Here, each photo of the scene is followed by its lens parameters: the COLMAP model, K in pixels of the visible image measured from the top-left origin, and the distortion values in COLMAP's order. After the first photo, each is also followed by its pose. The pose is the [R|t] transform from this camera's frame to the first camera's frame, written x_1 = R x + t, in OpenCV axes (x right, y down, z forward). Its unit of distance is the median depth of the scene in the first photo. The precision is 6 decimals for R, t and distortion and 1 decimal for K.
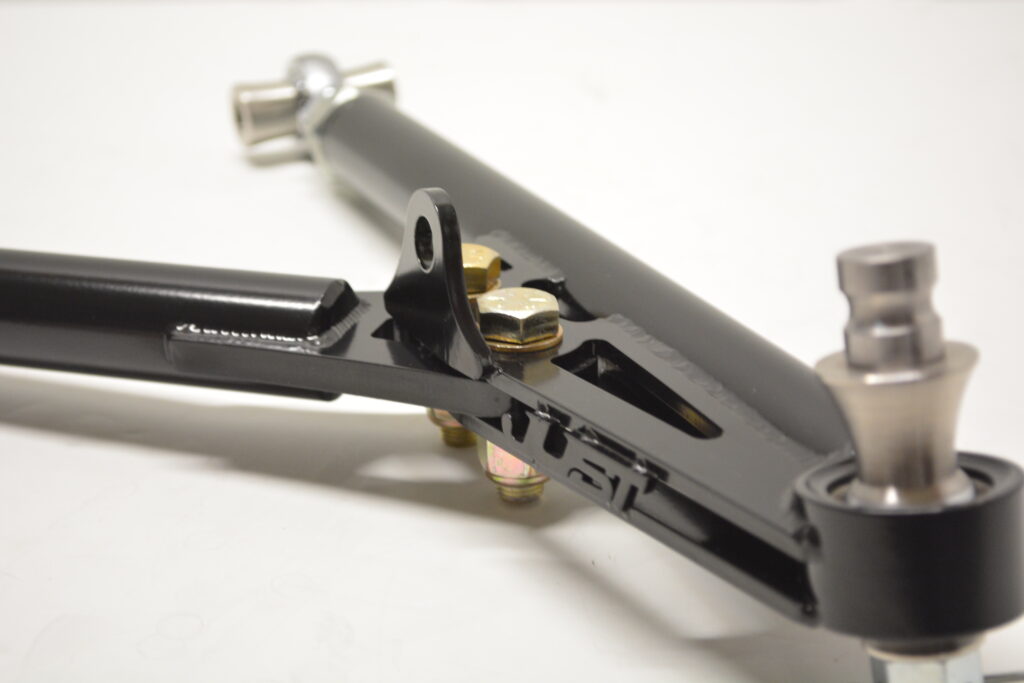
lens RADIAL K [[2075.0, 0, 512.0], [0, 2075.0, 341.5], [0, 0, 1]] dist [-0.020958, 0.020671]
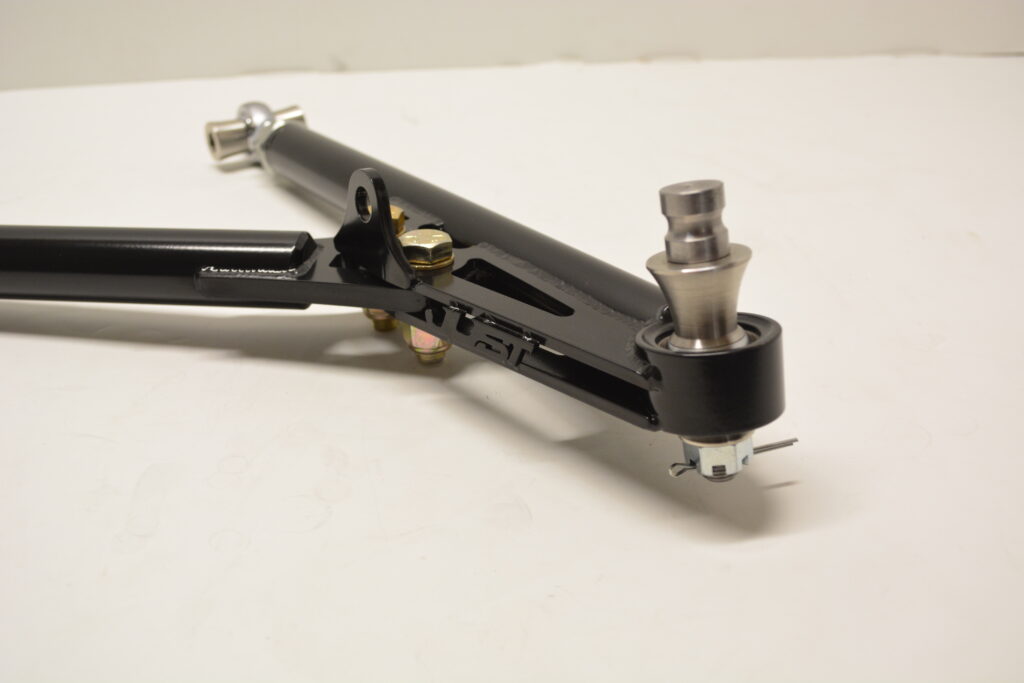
lens RADIAL K [[1006.6, 0, 512.0], [0, 1006.6, 341.5], [0, 0, 1]] dist [-0.065178, 0.005477]
pose [[0.980322, -0.079177, 0.180832, -0.076876], [0.065037, 0.994438, 0.082841, 0.000137], [-0.186385, -0.069450, 0.980019, 0.229775]]
